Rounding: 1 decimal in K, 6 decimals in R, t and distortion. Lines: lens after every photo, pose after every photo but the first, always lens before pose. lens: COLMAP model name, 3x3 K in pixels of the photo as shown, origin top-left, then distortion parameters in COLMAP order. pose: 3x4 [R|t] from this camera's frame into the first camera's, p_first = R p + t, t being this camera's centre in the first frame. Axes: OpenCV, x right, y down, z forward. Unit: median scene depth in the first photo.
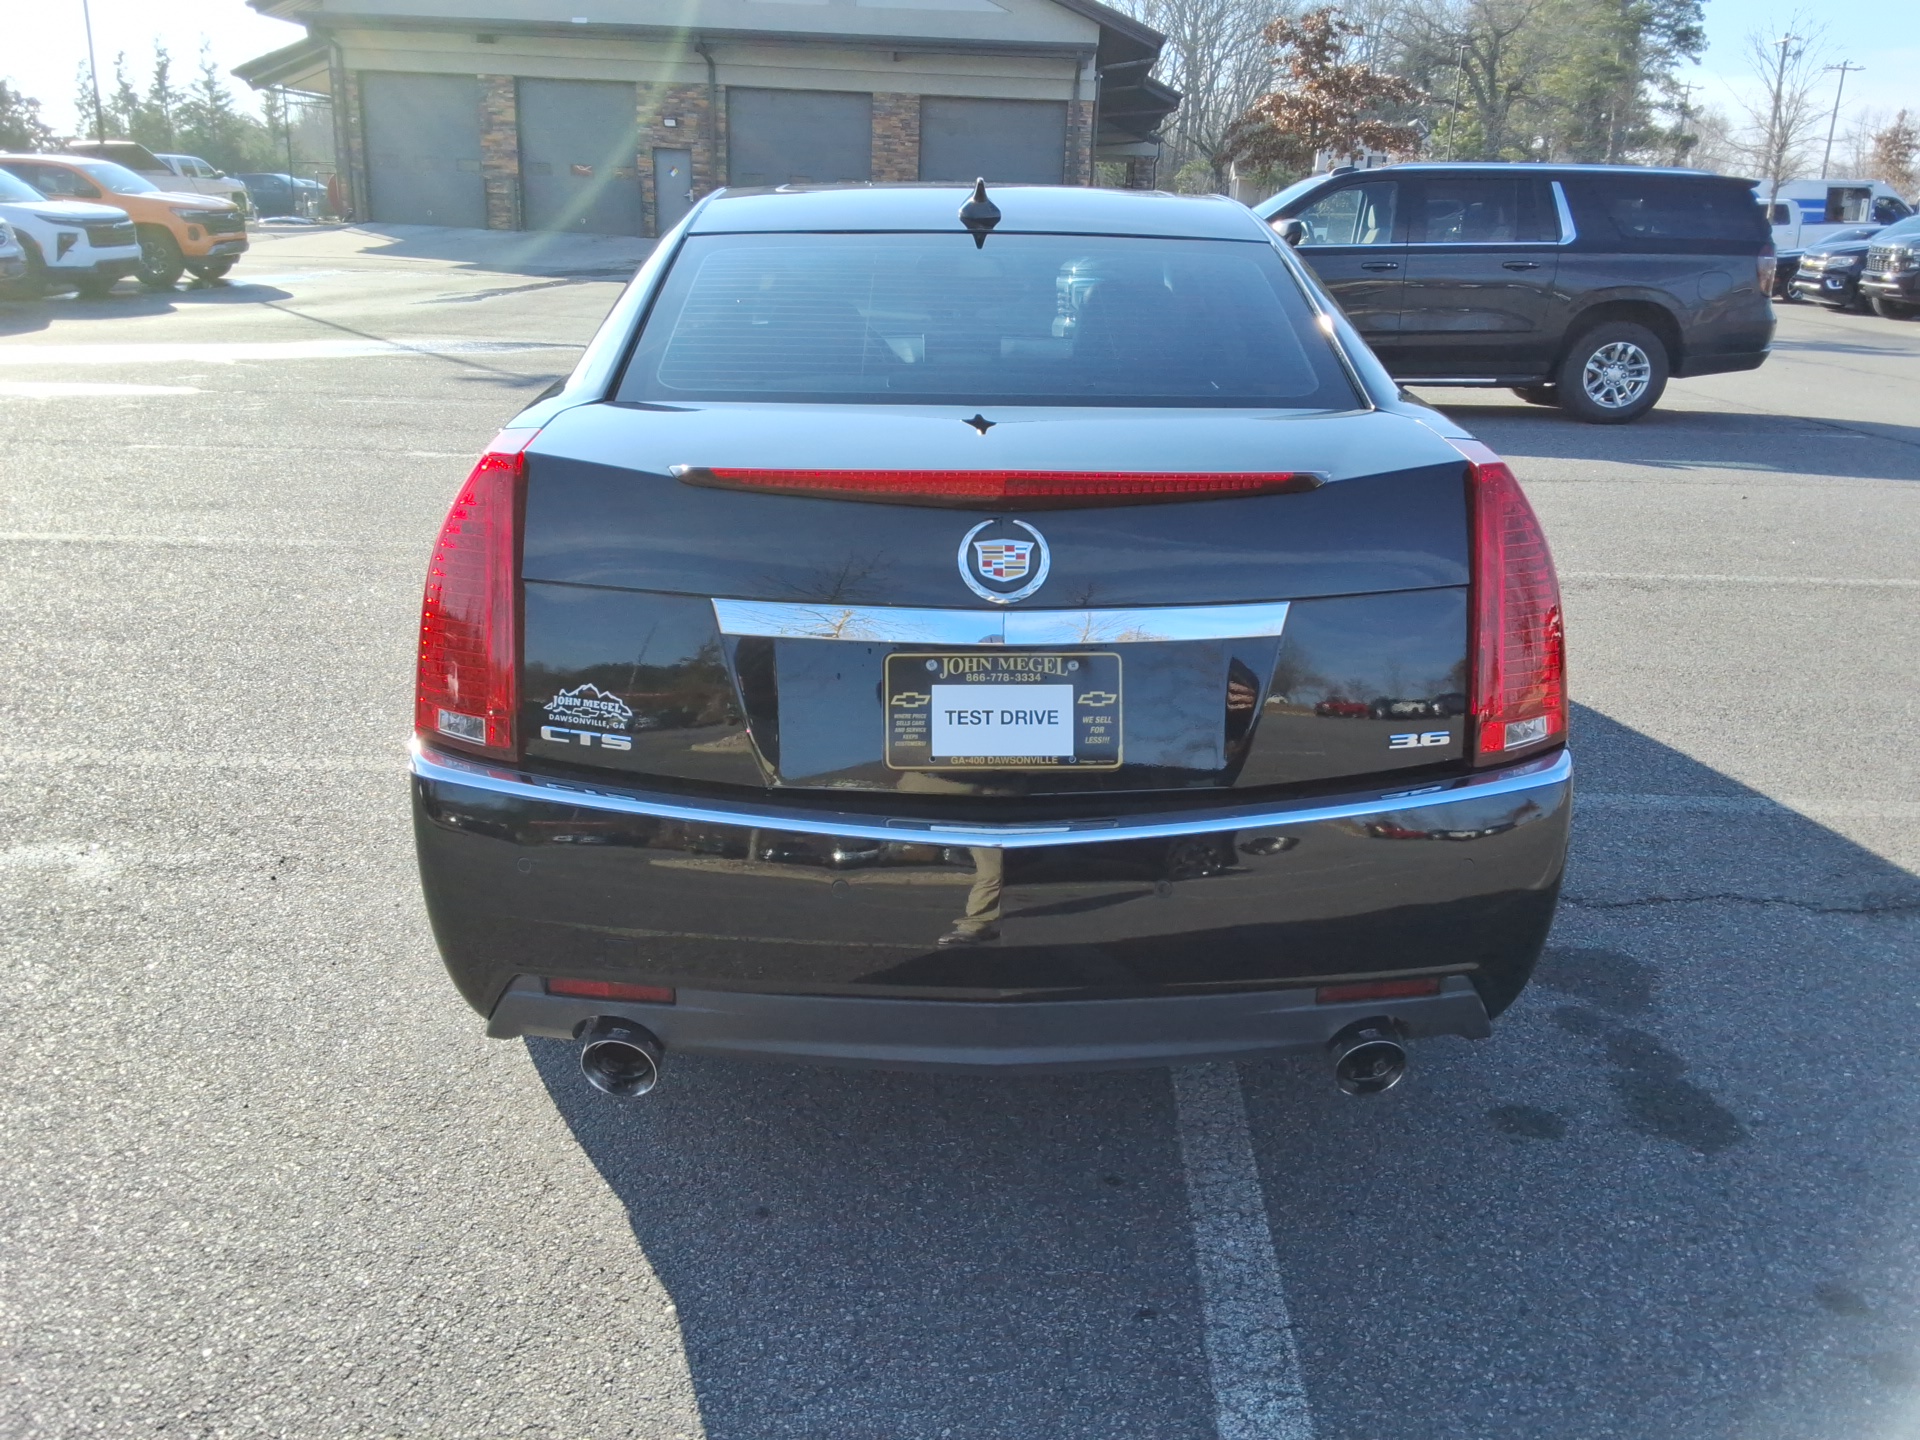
lens RADIAL K [[1548.7, 0, 998.5], [0, 1548.7, 715.9], [0, 0, 1]] dist [0.117287, -0.173370]
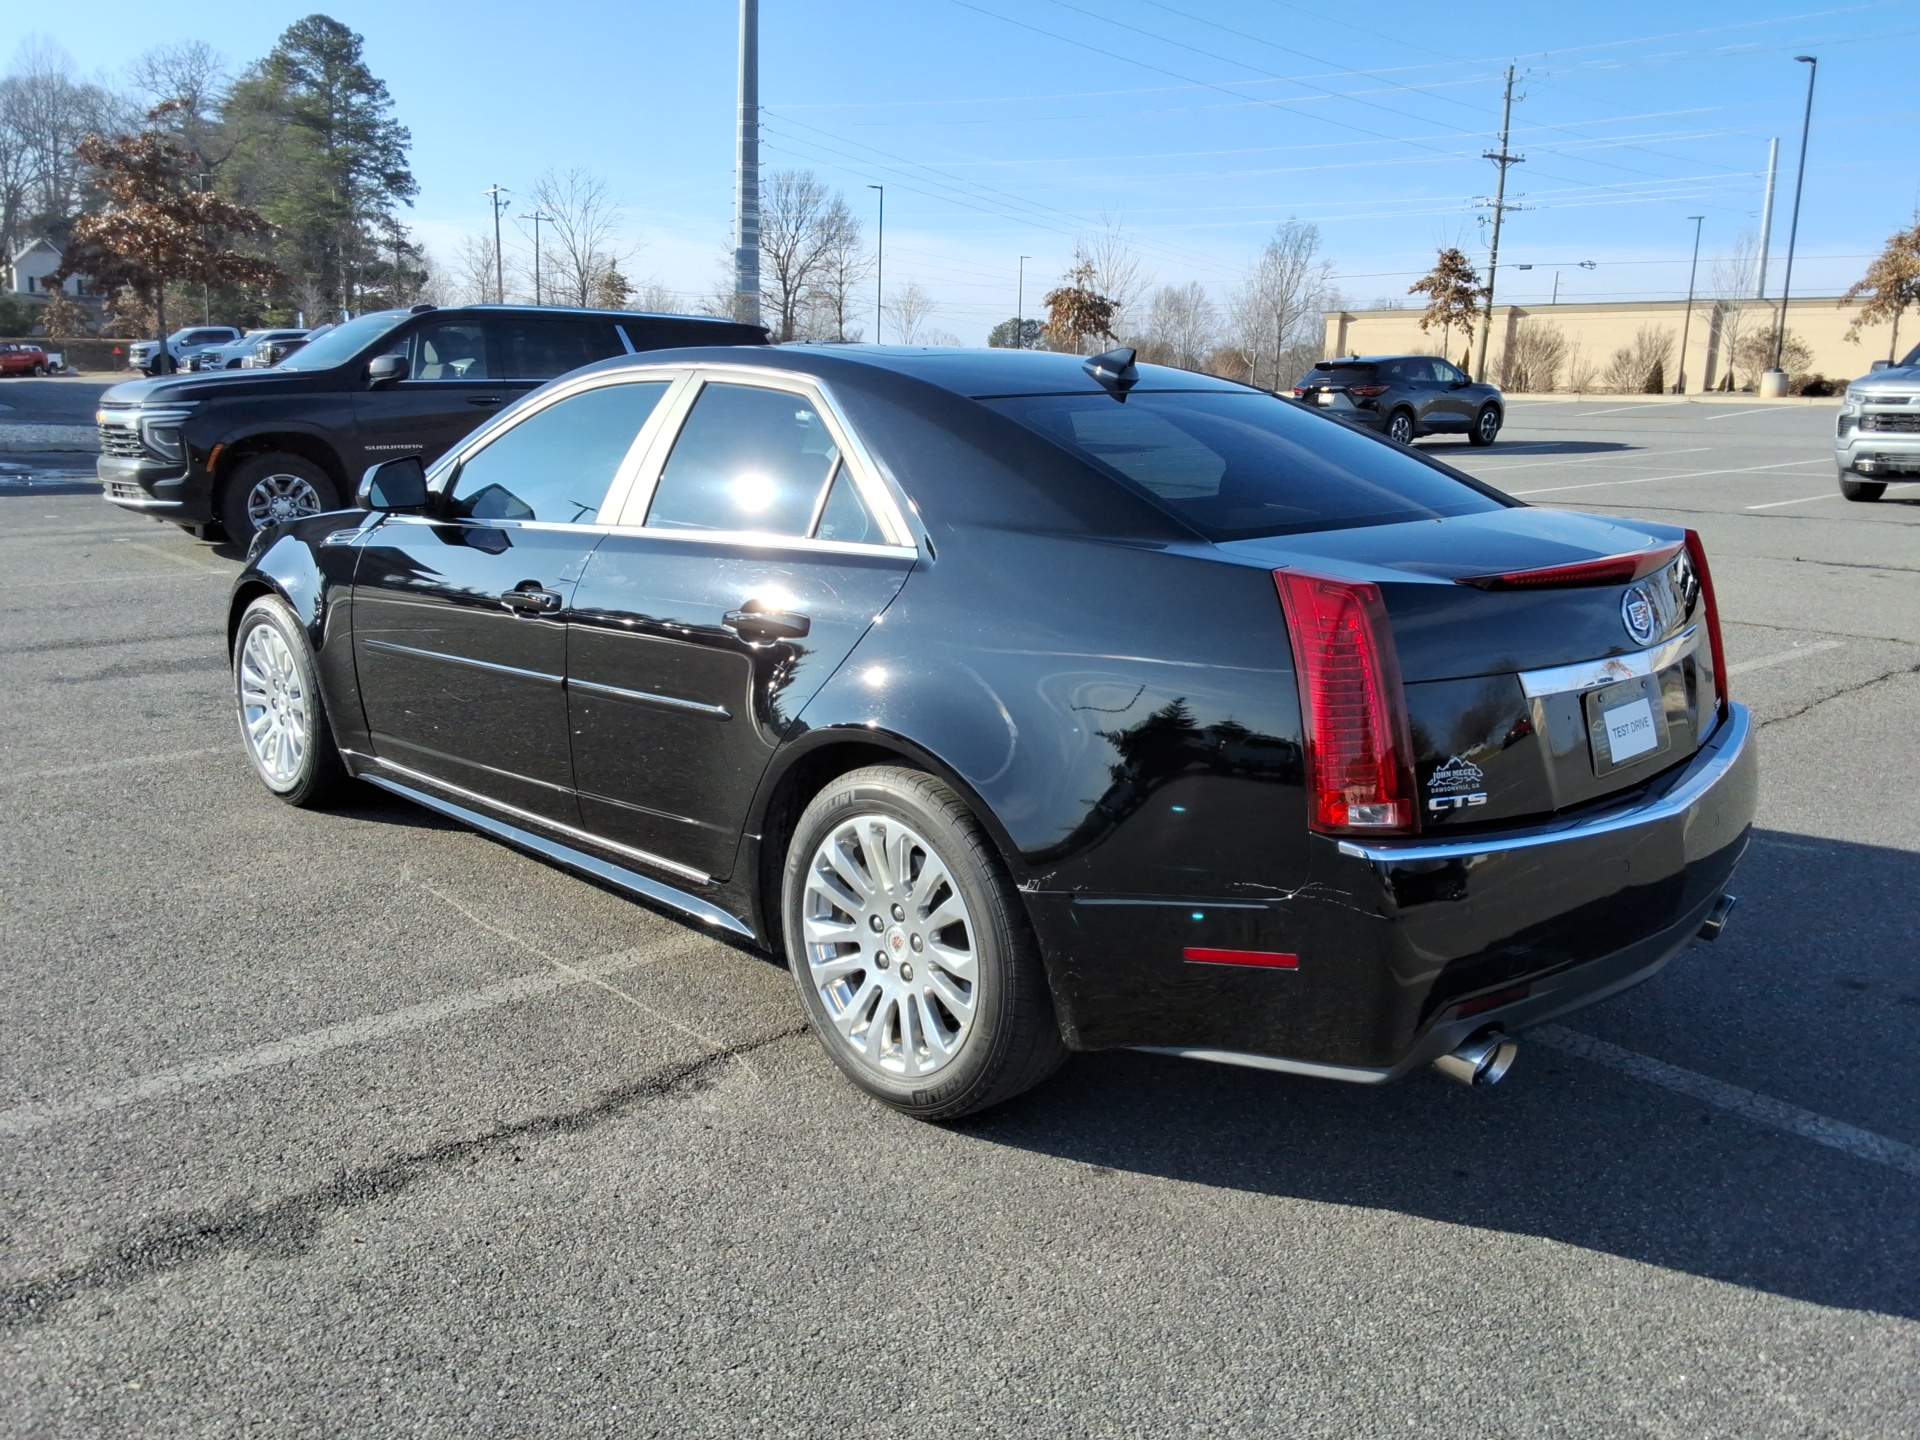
lens RADIAL K [[1554.3, 0, 981.1], [0, 1554.3, 709.5], [0, 0, 1]] dist [0.127030, -0.205663]
pose [[0.718900, -0.153915, 0.677859, -1.393843], [0.207493, 0.978234, 0.002064, -0.140620], [-0.663423, 0.139167, 0.735189, 0.330655]]
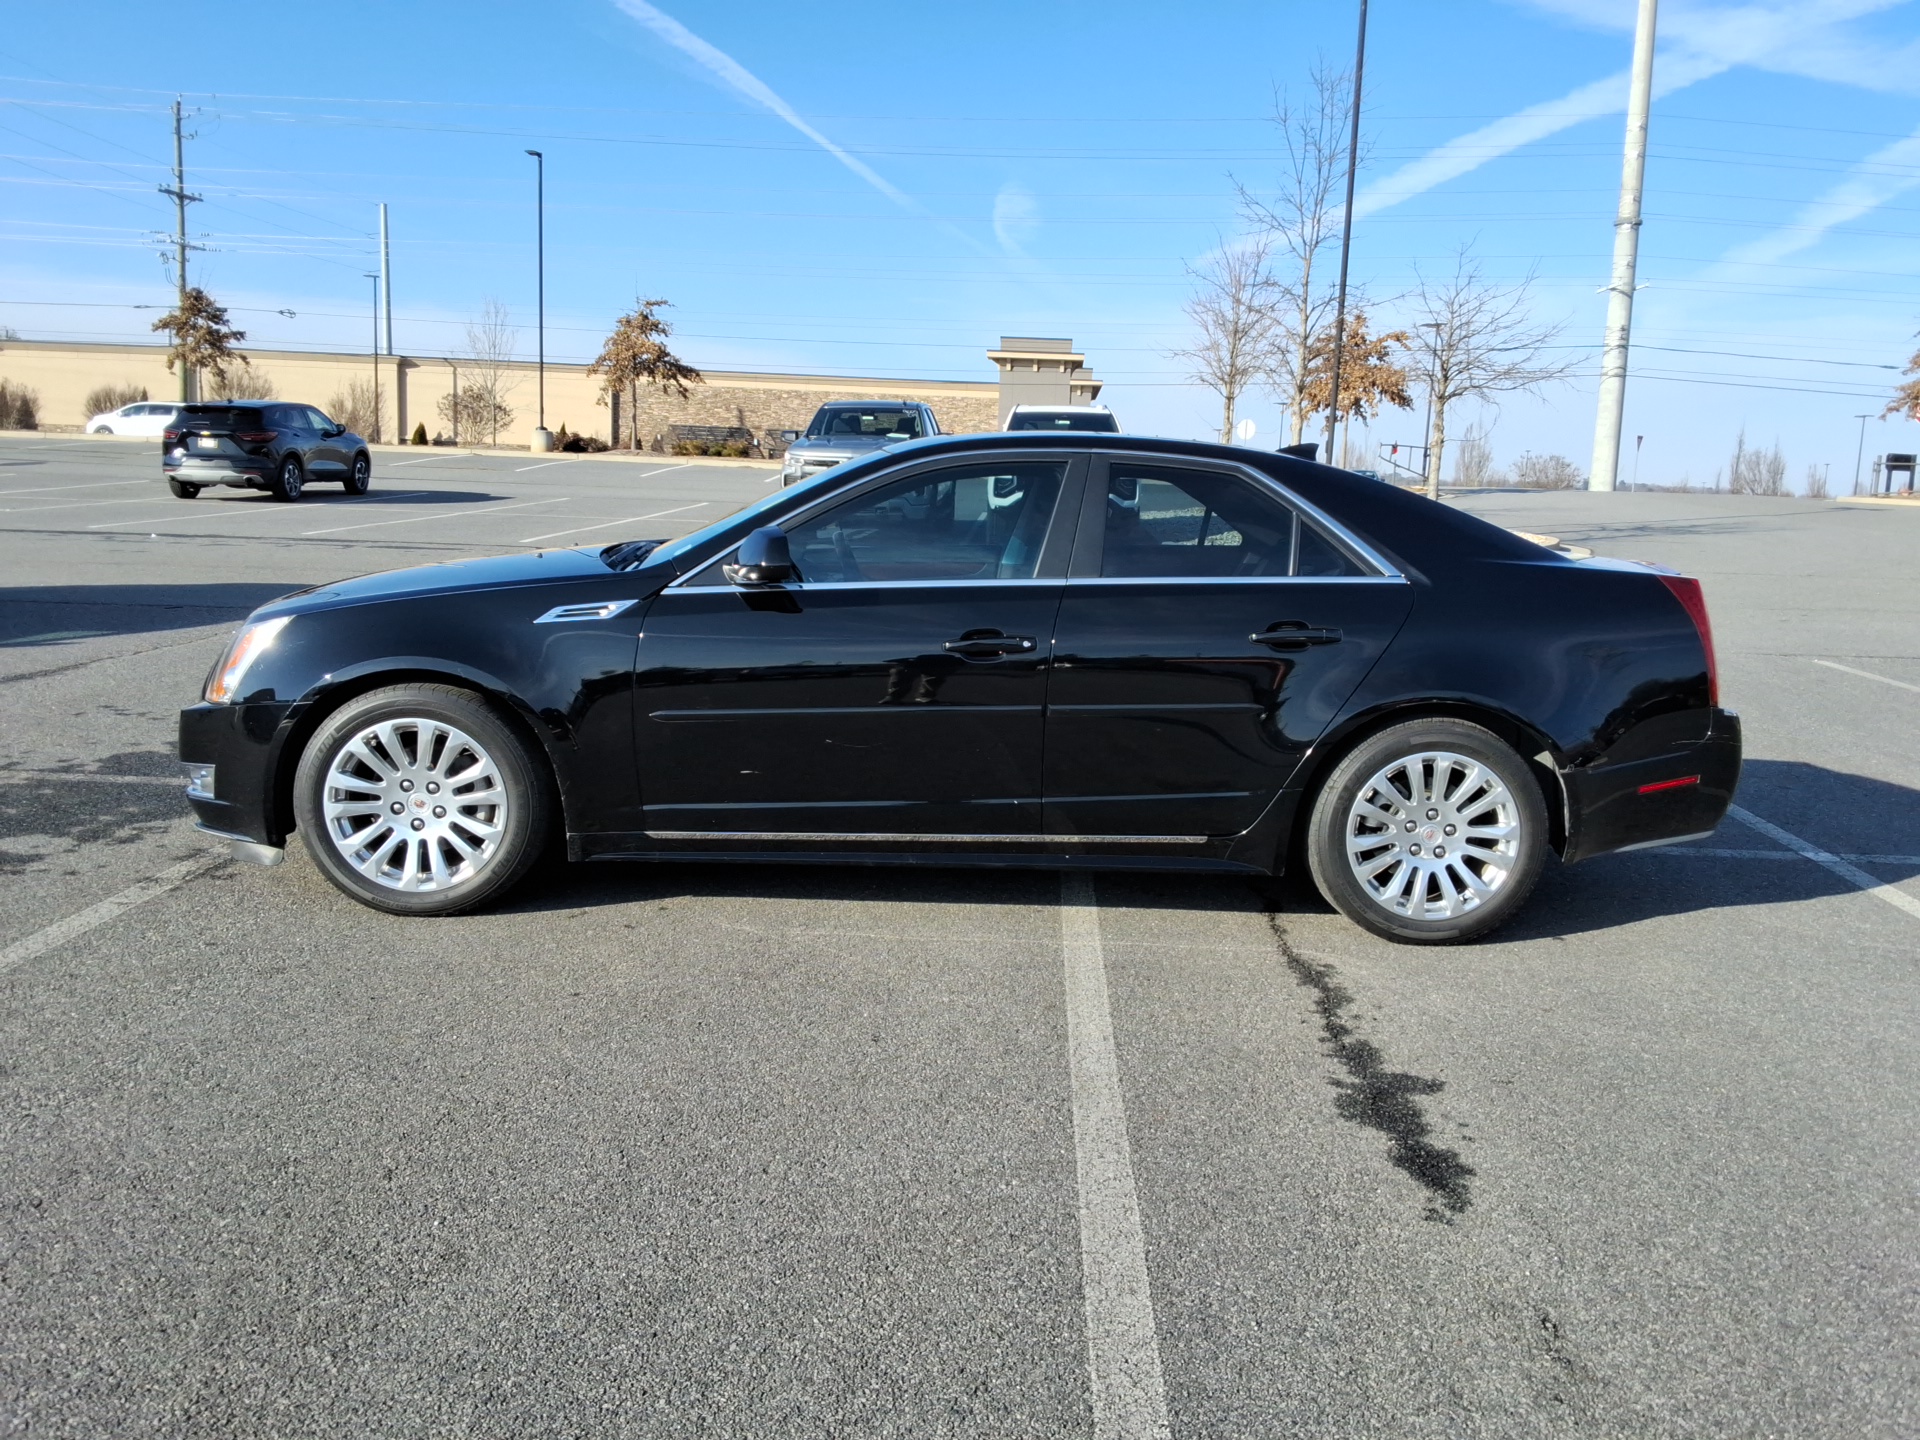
lens RADIAL K [[1554.3, 0, 981.1], [0, 1554.3, 709.5], [0, 0, 1]] dist [0.127030, -0.205663]
pose [[-0.032682, -0.178369, 0.983421, -2.693439], [0.260766, 0.948345, 0.180673, -0.702798], [-0.964849, 0.262347, 0.015519, 2.085427]]
